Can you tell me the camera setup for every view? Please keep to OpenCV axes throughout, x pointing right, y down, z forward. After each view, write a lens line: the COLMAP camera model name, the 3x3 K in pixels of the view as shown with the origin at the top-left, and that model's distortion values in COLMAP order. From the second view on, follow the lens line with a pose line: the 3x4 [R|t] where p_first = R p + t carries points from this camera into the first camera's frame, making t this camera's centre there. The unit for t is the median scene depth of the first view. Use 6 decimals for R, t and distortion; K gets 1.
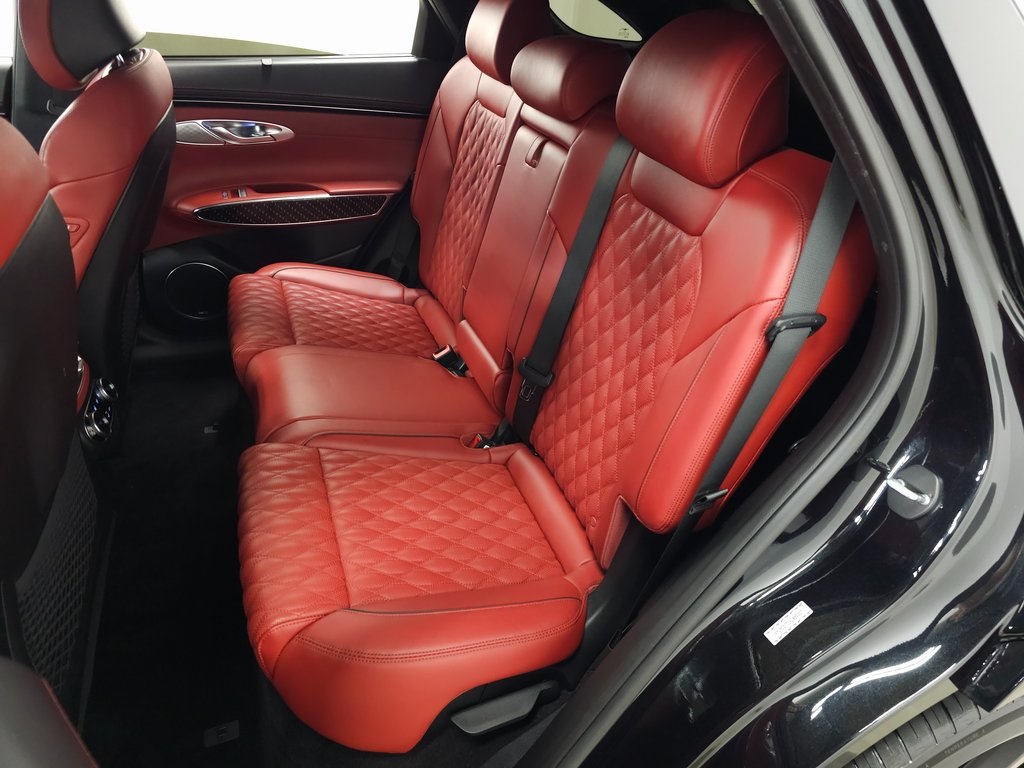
lens RADIAL K [[709.8, 0, 505.0], [0, 709.8, 385.0], [0, 0, 1]] dist [0.043883, -0.057506]
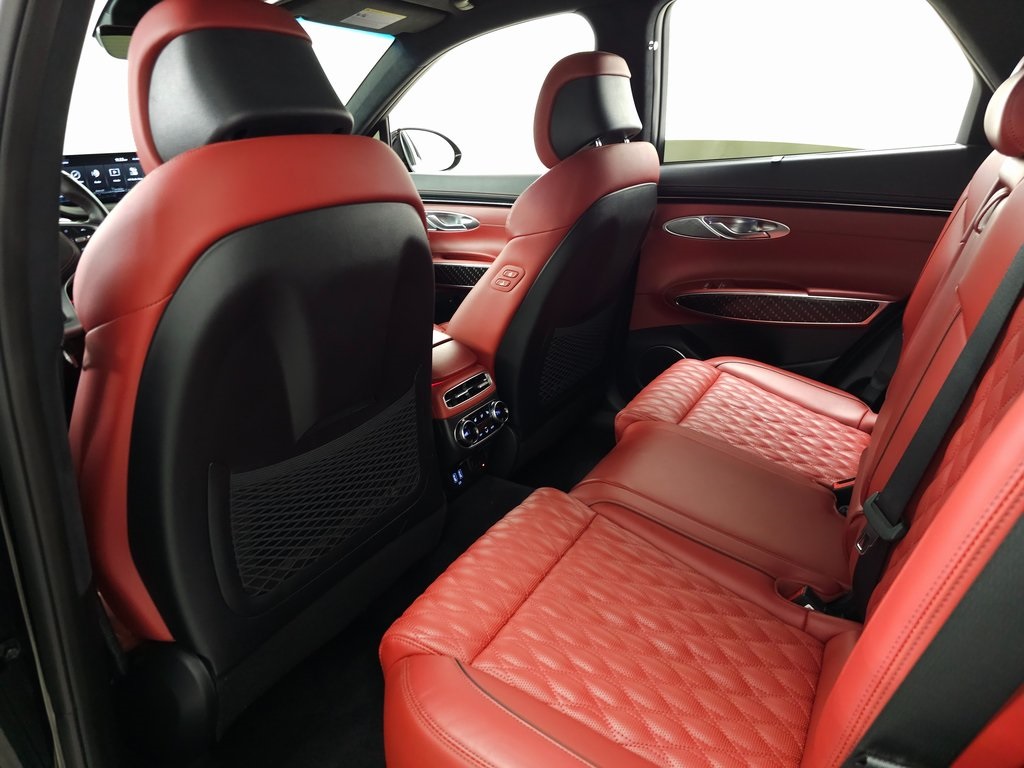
lens RADIAL K [[692.1, 0, 510.0], [0, 692.1, 373.5], [0, 0, 1]] dist [0.020451, -0.003725]
pose [[0.615265, 0.163786, -0.771118, 0.215773], [-0.340941, 0.937249, -0.072960, 0.017343], [0.710780, 0.307796, 0.632498, 0.220657]]
